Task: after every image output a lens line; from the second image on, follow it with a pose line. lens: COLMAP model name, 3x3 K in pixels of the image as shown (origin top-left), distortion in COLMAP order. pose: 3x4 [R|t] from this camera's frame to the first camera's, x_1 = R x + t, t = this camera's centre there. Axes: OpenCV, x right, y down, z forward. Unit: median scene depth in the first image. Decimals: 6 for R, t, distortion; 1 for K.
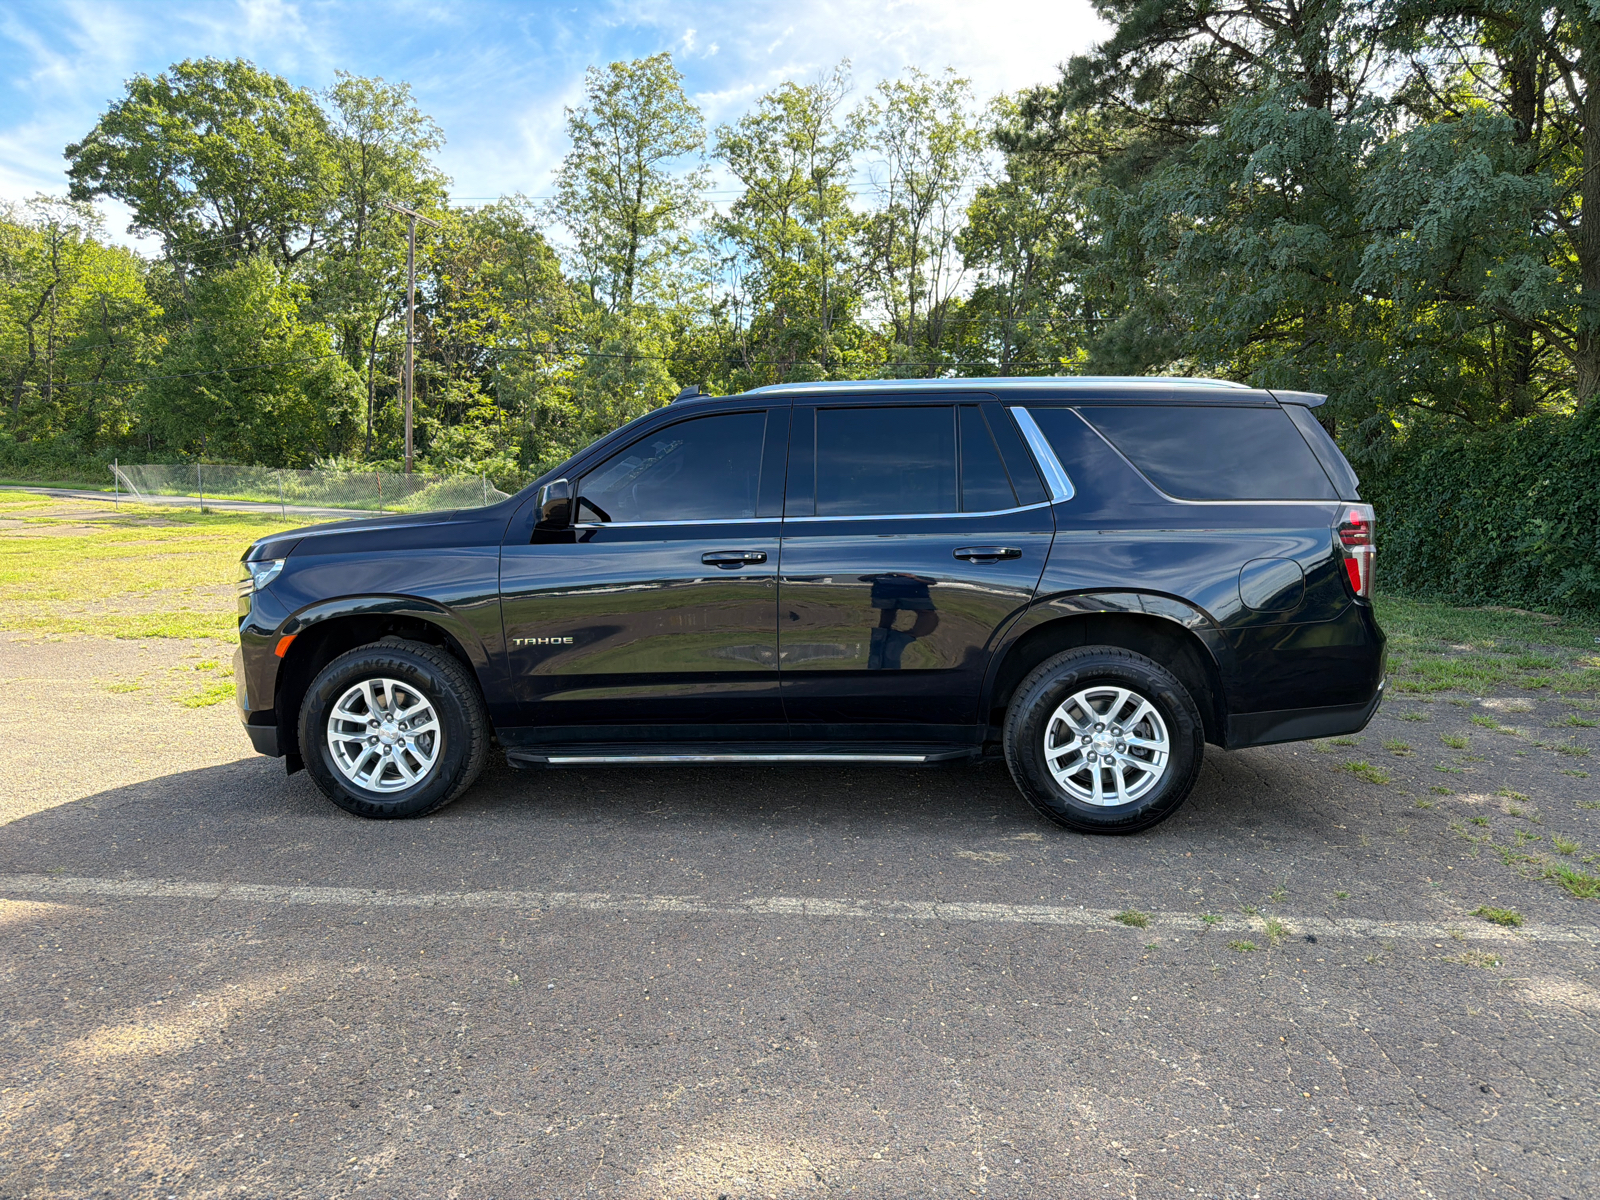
lens RADIAL K [[1164.7, 0, 800.0], [0, 1164.7, 601.4], [0, 0, 1]] dist [0.027138, -0.036152]
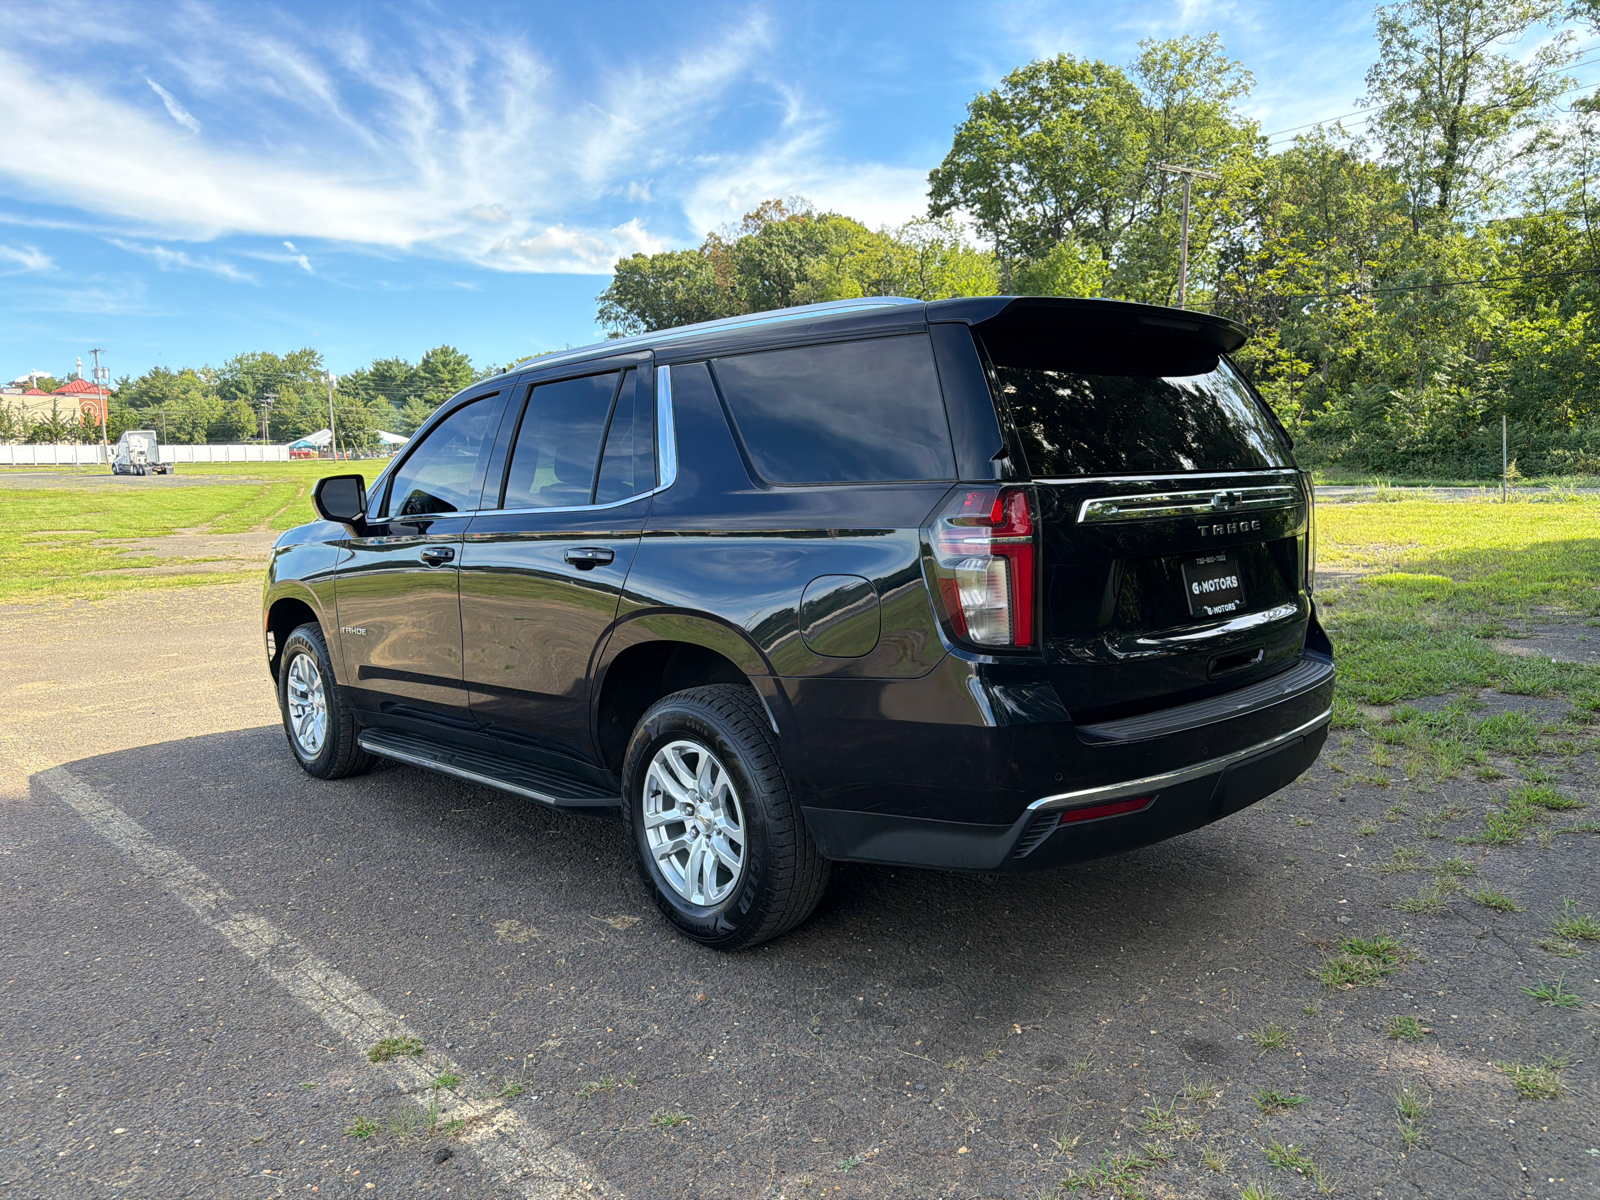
lens RADIAL K [[1164.7, 0, 783.9], [0, 1164.7, 590.8], [0, 0, 1]] dist [0.027138, -0.036152]
pose [[0.727996, 0.038425, -0.684504, 0.086435], [-0.024071, 0.999245, 0.030493, -0.004839], [0.685159, -0.005722, 0.728371, 0.054943]]
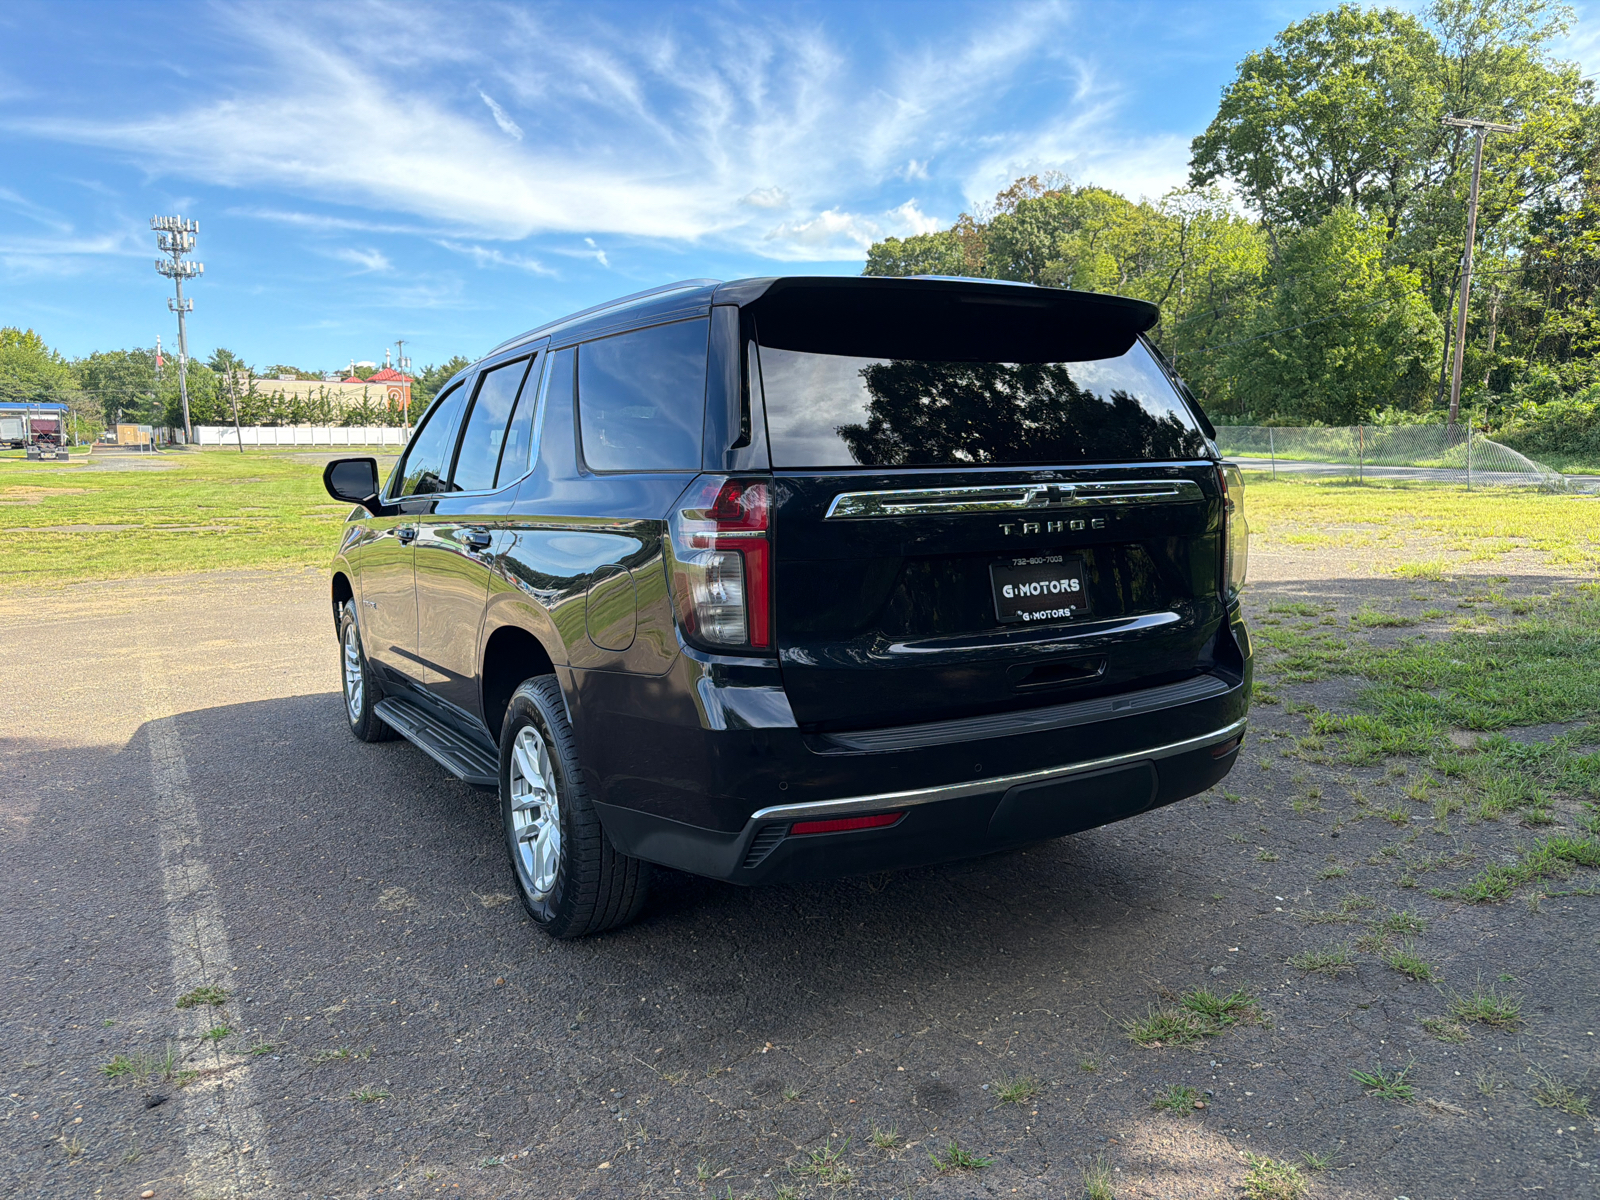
lens RADIAL K [[1164.7, 0, 783.7], [0, 1164.7, 578.4], [0, 0, 1]] dist [0.027138, -0.036152]
pose [[0.556638, 0.060749, -0.828531, 0.102953], [-0.045922, 0.998048, 0.042326, -0.006308], [0.829485, 0.014488, 0.558341, 0.077493]]
